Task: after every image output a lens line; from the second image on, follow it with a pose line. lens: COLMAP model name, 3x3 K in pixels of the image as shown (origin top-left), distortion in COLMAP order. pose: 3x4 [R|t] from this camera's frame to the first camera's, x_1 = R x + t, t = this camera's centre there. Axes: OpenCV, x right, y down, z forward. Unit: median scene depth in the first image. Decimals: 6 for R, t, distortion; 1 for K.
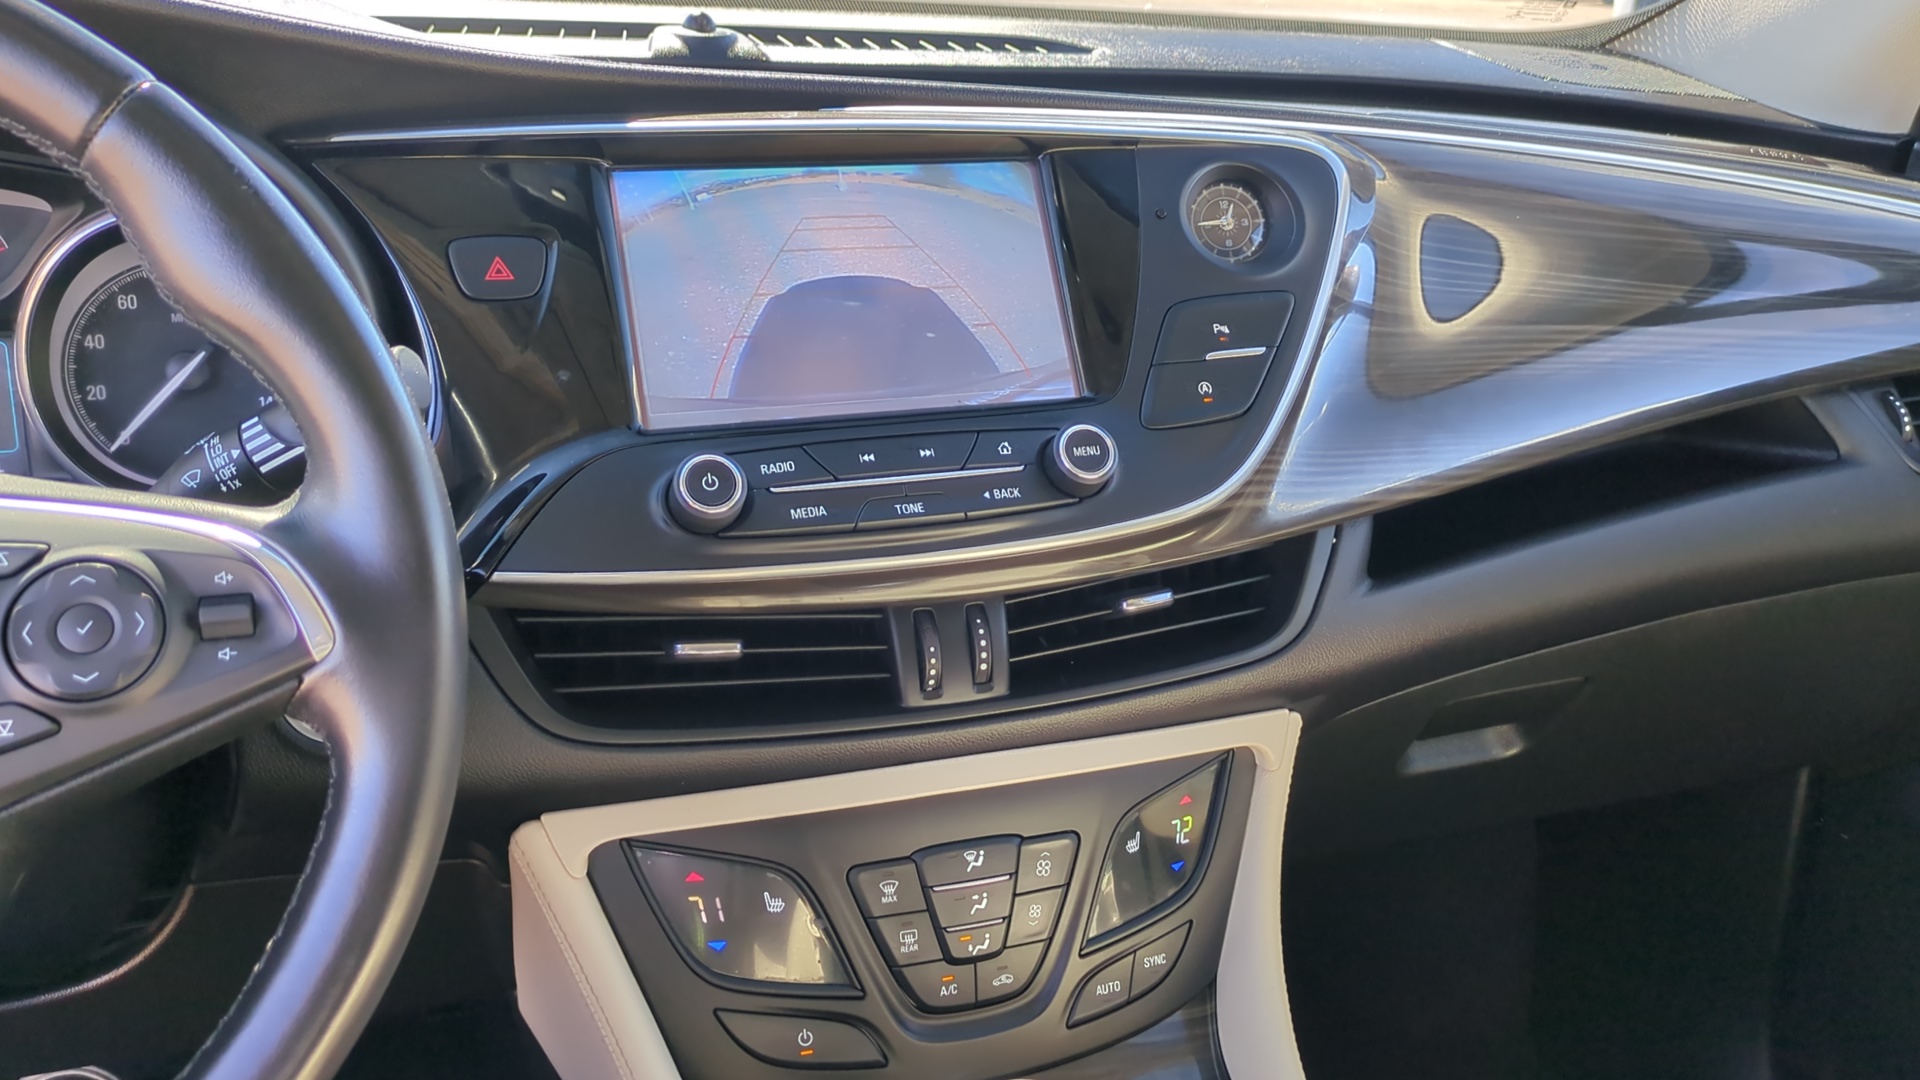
lens RADIAL K [[1652.3, 0, 969.6], [0, 1652.3, 548.6], [0, 0, 1]] dist [0.074299, -0.093474]
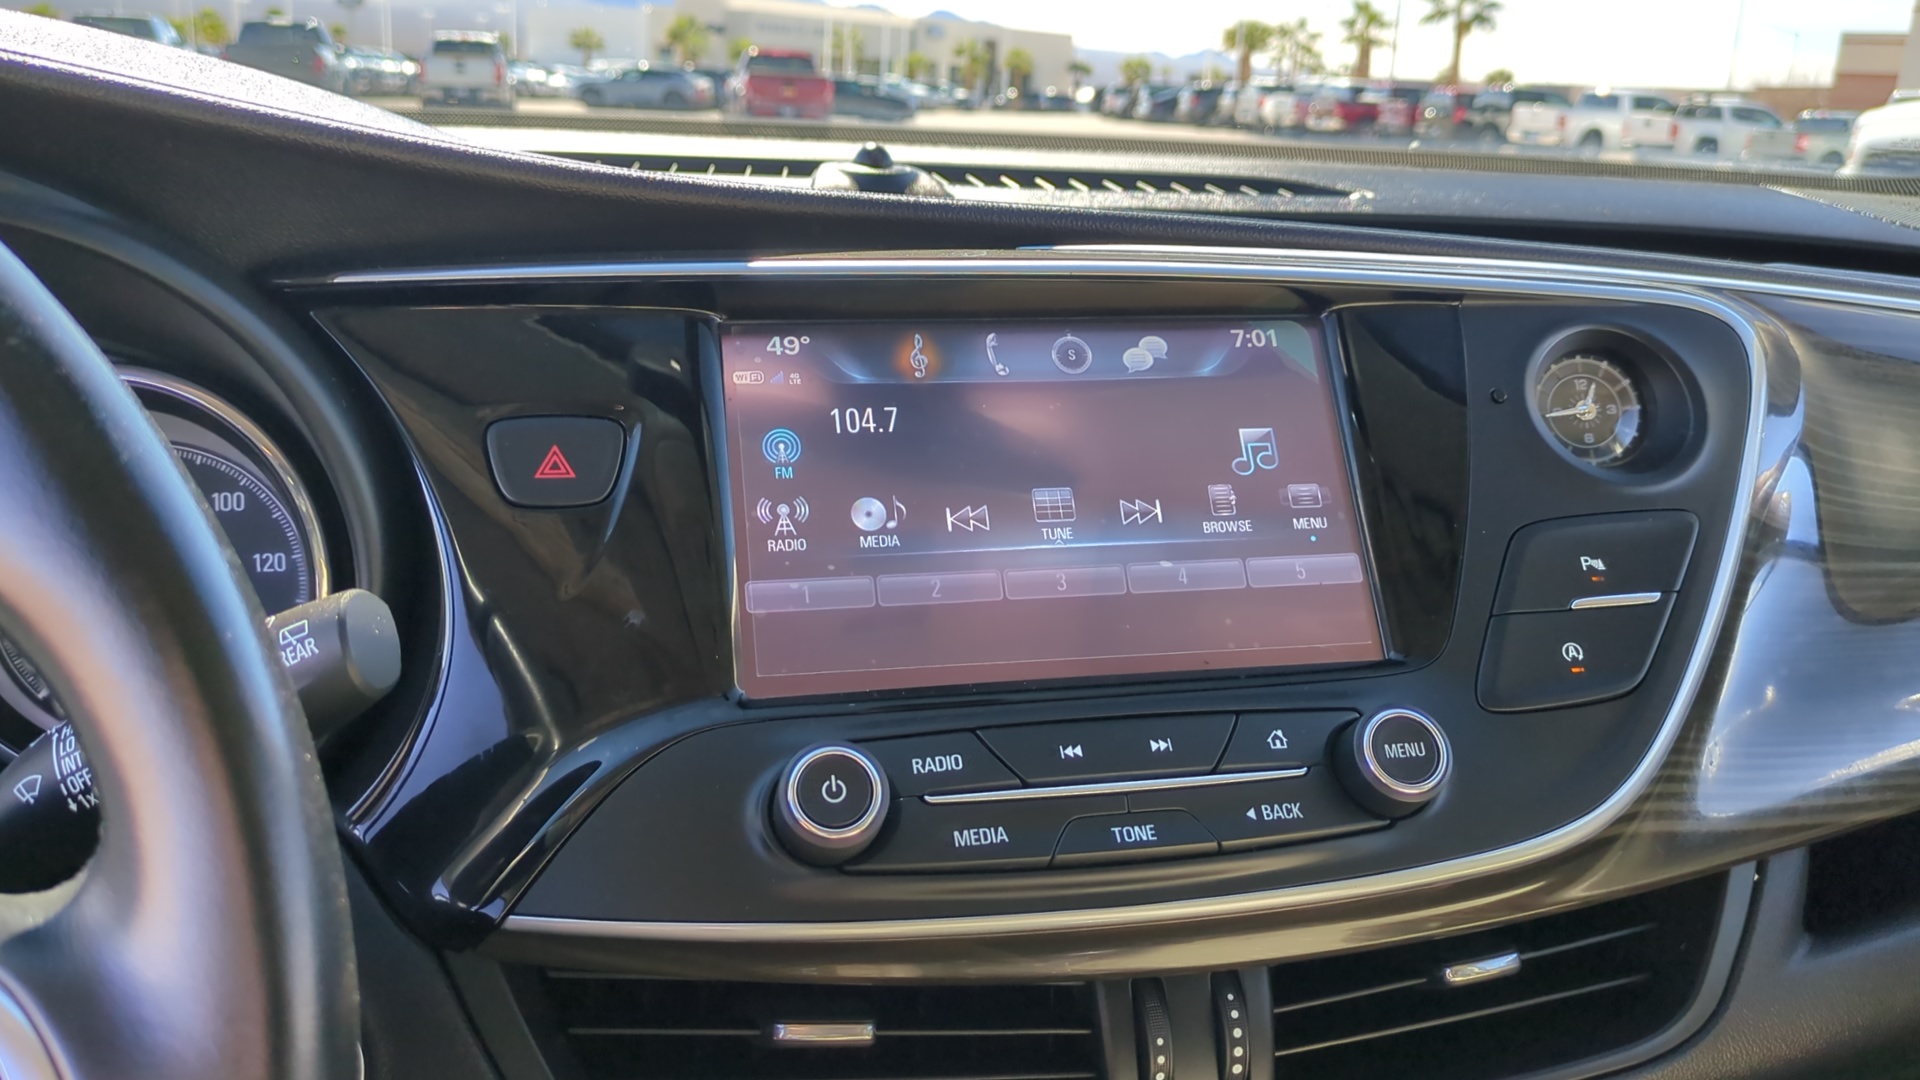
lens RADIAL K [[1657.4, 0, 969.8], [0, 1657.4, 546.1], [0, 0, 1]] dist [0.059430, -0.077753]
pose [[0.993915, 0.025829, -0.107078, -0.031620], [-0.036411, 0.994512, -0.098079, -0.066878], [0.103957, 0.101381, 0.989401, 0.310477]]
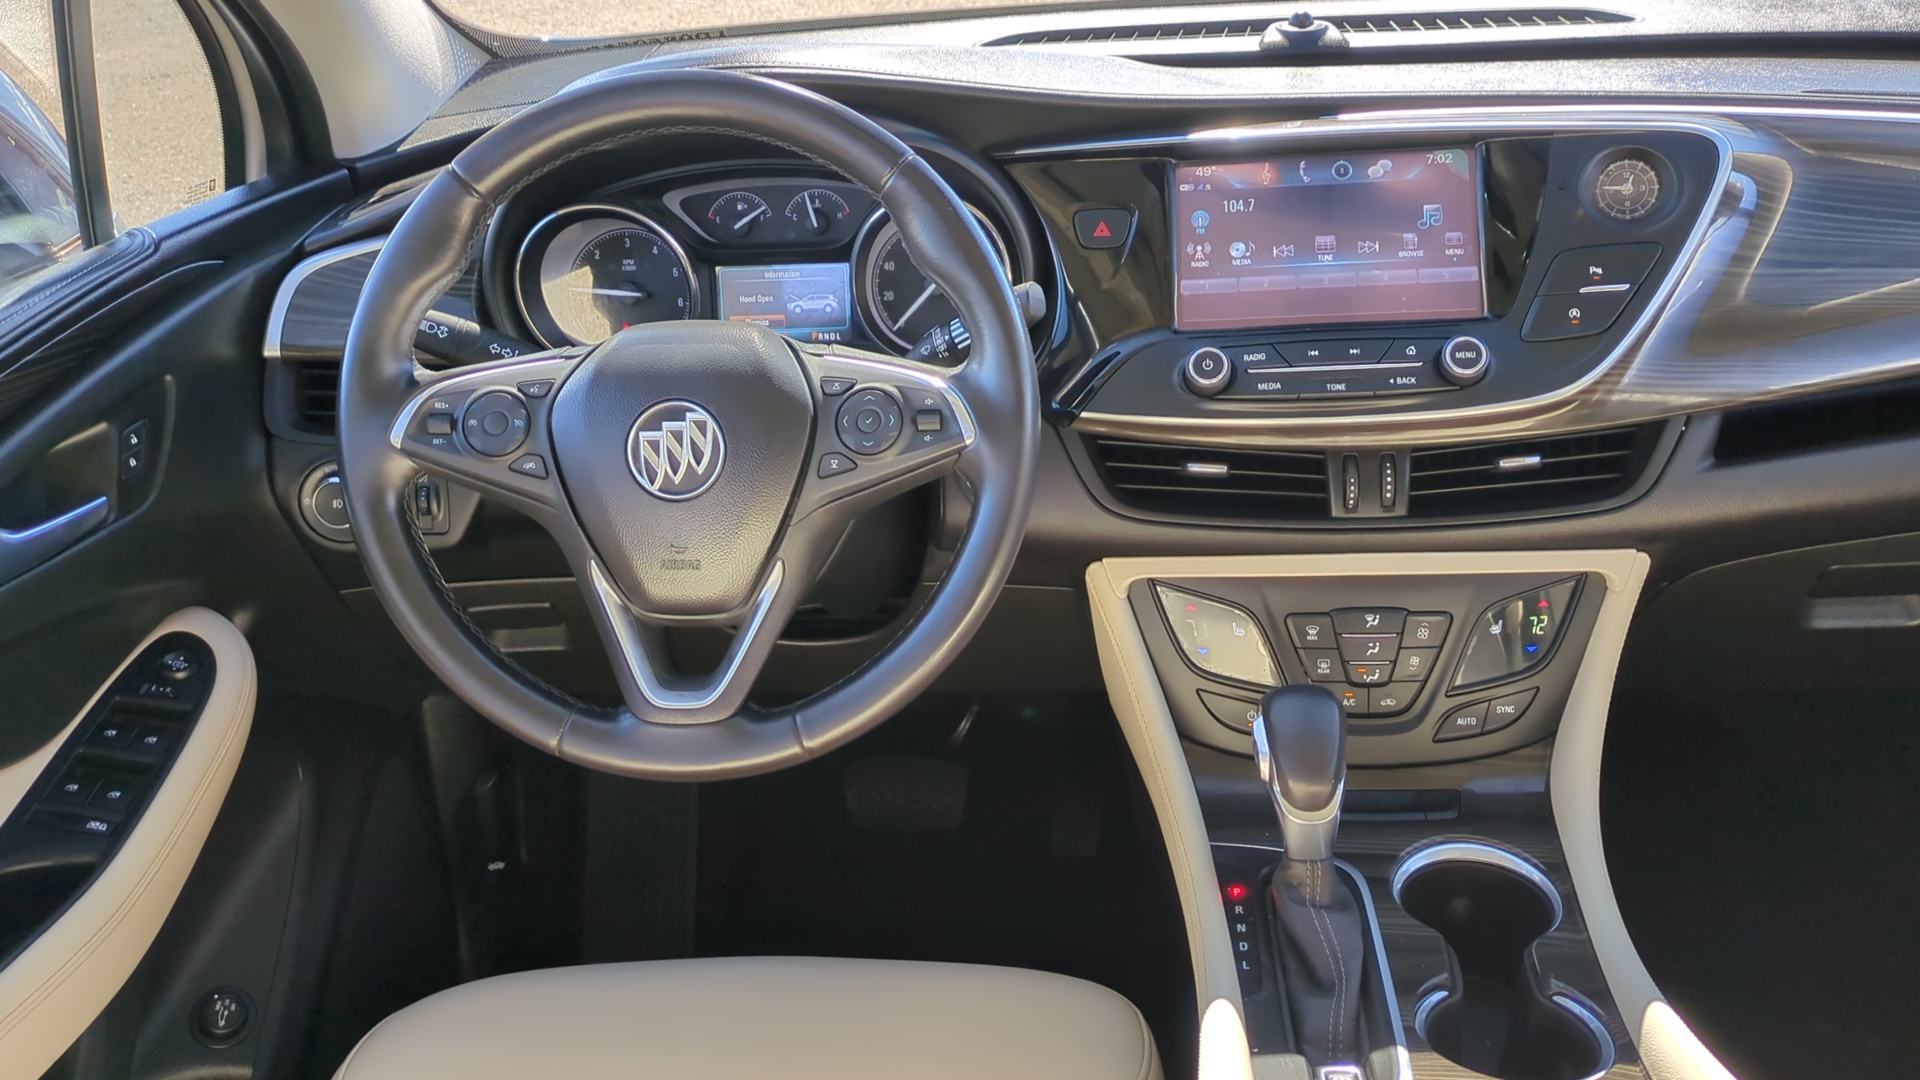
lens RADIAL K [[1648.8, 0, 967.8], [0, 1648.8, 540.6], [0, 0, 1]] dist [0.065089, -0.084339]
pose [[0.901587, 0.095225, -0.421987, 0.304968], [-0.063113, 0.993989, 0.089459, 0.001850], [0.427969, -0.054022, 0.902177, -0.533351]]
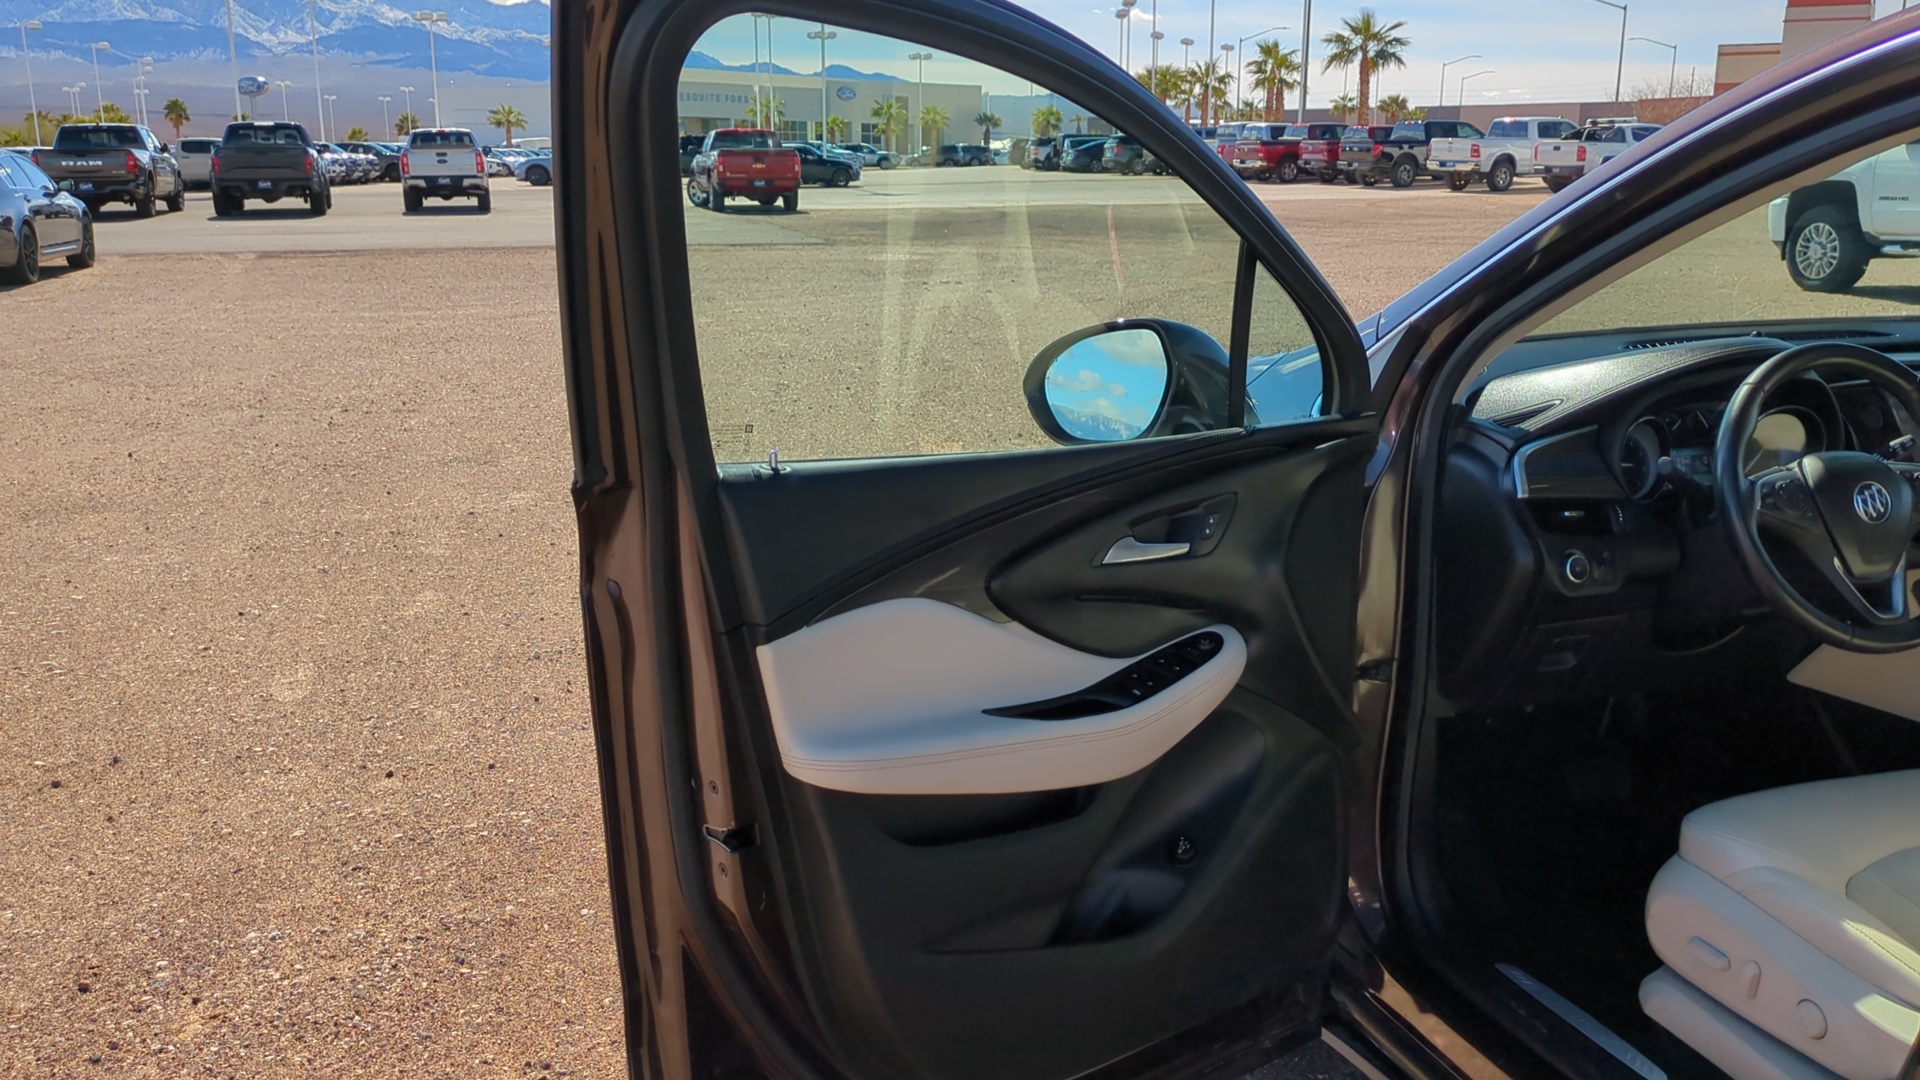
lens RADIAL K [[1648.8, 0, 967.8], [0, 1648.8, 540.6], [0, 0, 1]] dist [0.065089, -0.084339]
pose [[0.996830, -0.045095, -0.065547, -1.883064], [0.036377, 0.991030, -0.128594, 0.455446], [0.070758, 0.125802, 0.989529, -2.500109]]
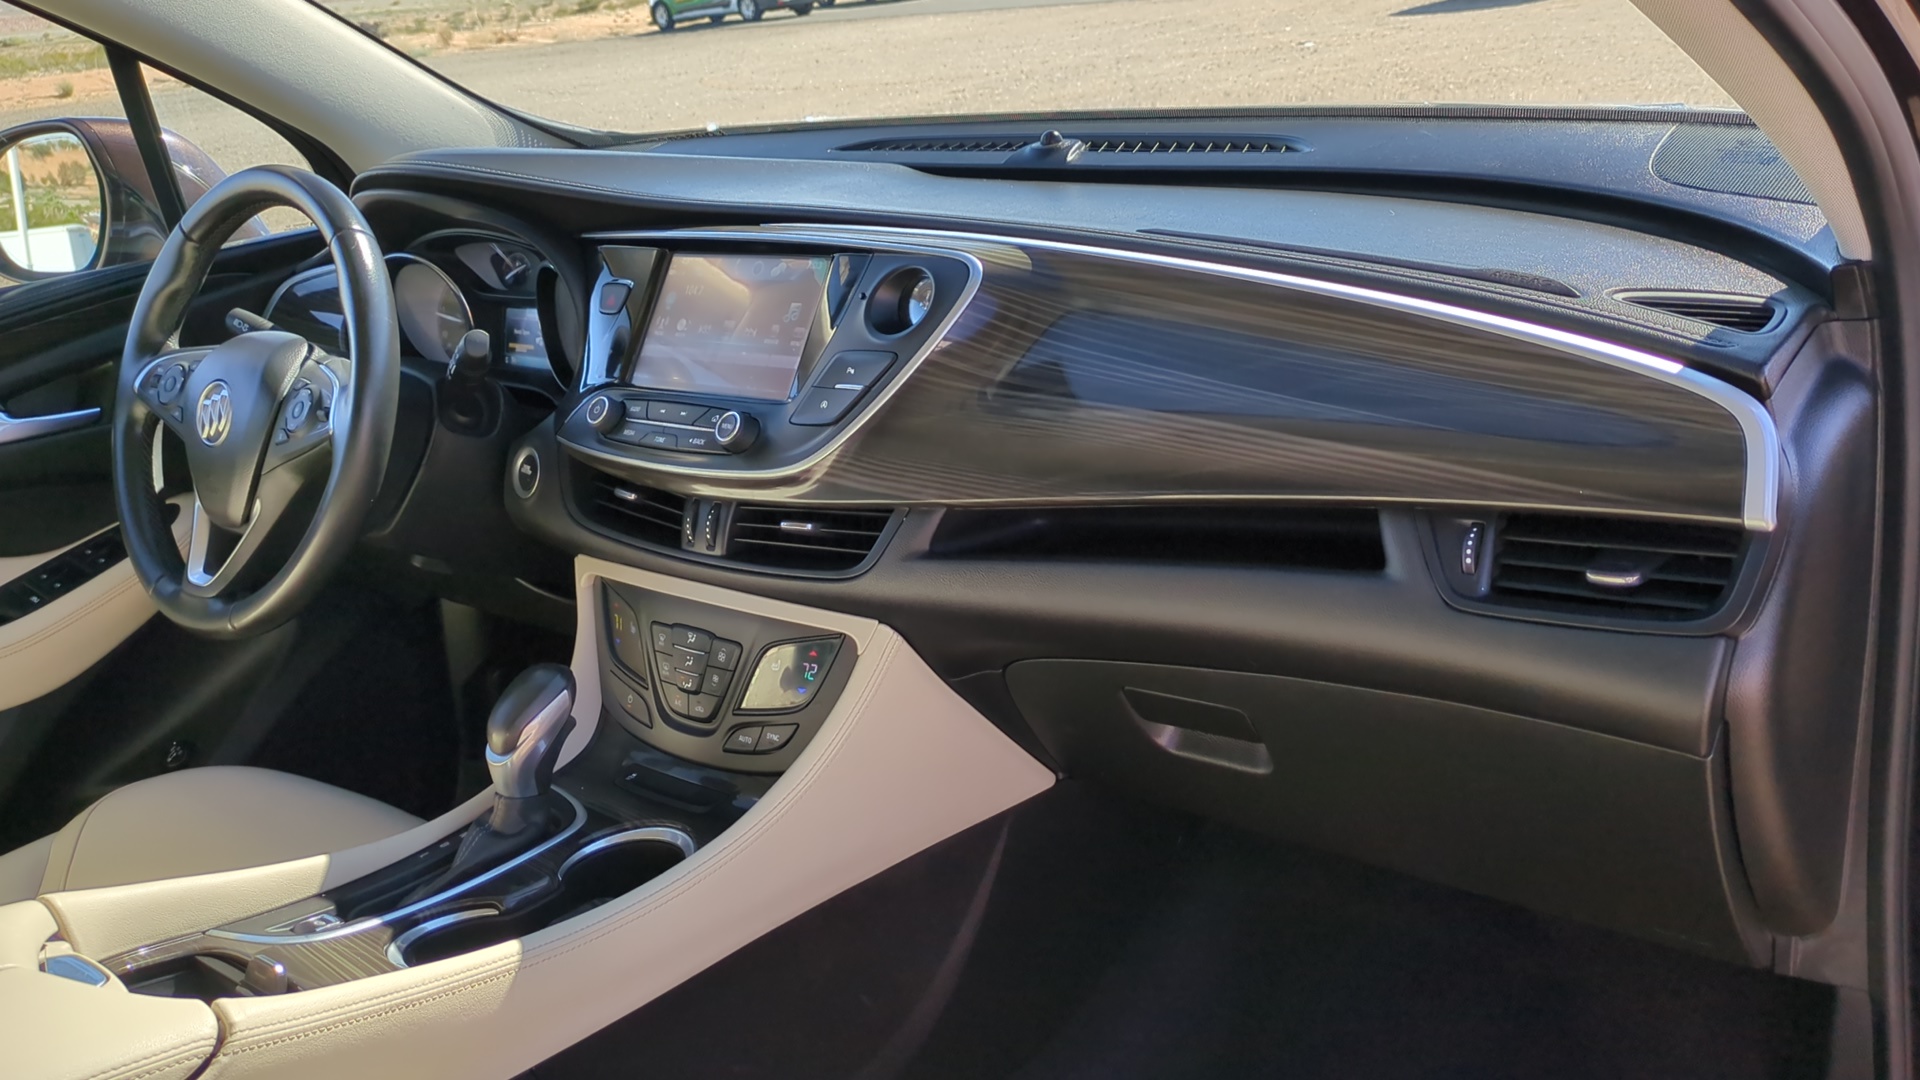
lens RADIAL K [[1648.8, 0, 967.8], [0, 1648.8, 540.6], [0, 0, 1]] dist [0.065089, -0.084339]
pose [[0.494813, 0.205349, -0.844389, 1.689349], [-0.187138, 0.974061, 0.127220, -0.208894], [0.848610, 0.095067, 0.520406, 0.297125]]
